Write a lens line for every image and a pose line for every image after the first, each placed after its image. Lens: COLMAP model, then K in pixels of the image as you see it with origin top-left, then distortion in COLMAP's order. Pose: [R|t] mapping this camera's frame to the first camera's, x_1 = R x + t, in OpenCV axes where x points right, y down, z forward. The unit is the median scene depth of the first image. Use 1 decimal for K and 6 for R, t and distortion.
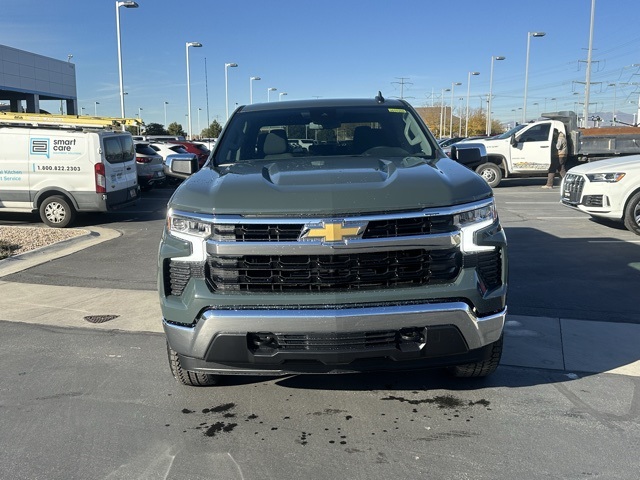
lens RADIAL K [[629.7, 0, 316.8], [0, 629.7, 238.3], [0, 0, 1]] dist [0.179229, -0.379315]
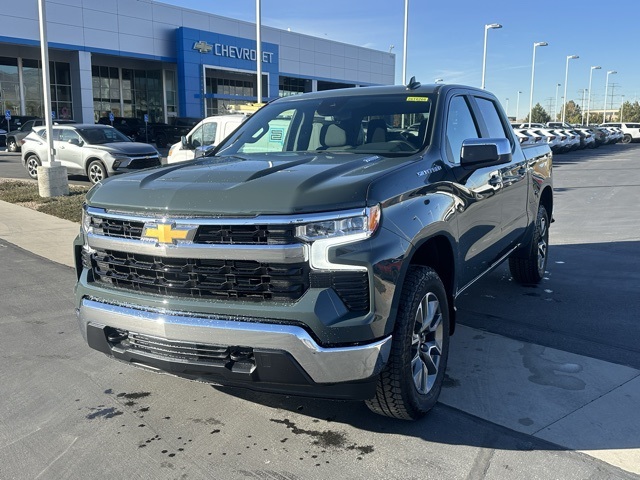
lens RADIAL K [[629.7, 0, 316.8], [0, 629.7, 238.3], [0, 0, 1]] dist [0.179229, -0.379315]
pose [[0.879320, 0.084448, -0.468684, 0.610584], [-0.073877, 0.996427, 0.040933, -0.053030], [0.470466, -0.001368, 0.882417, 0.243192]]
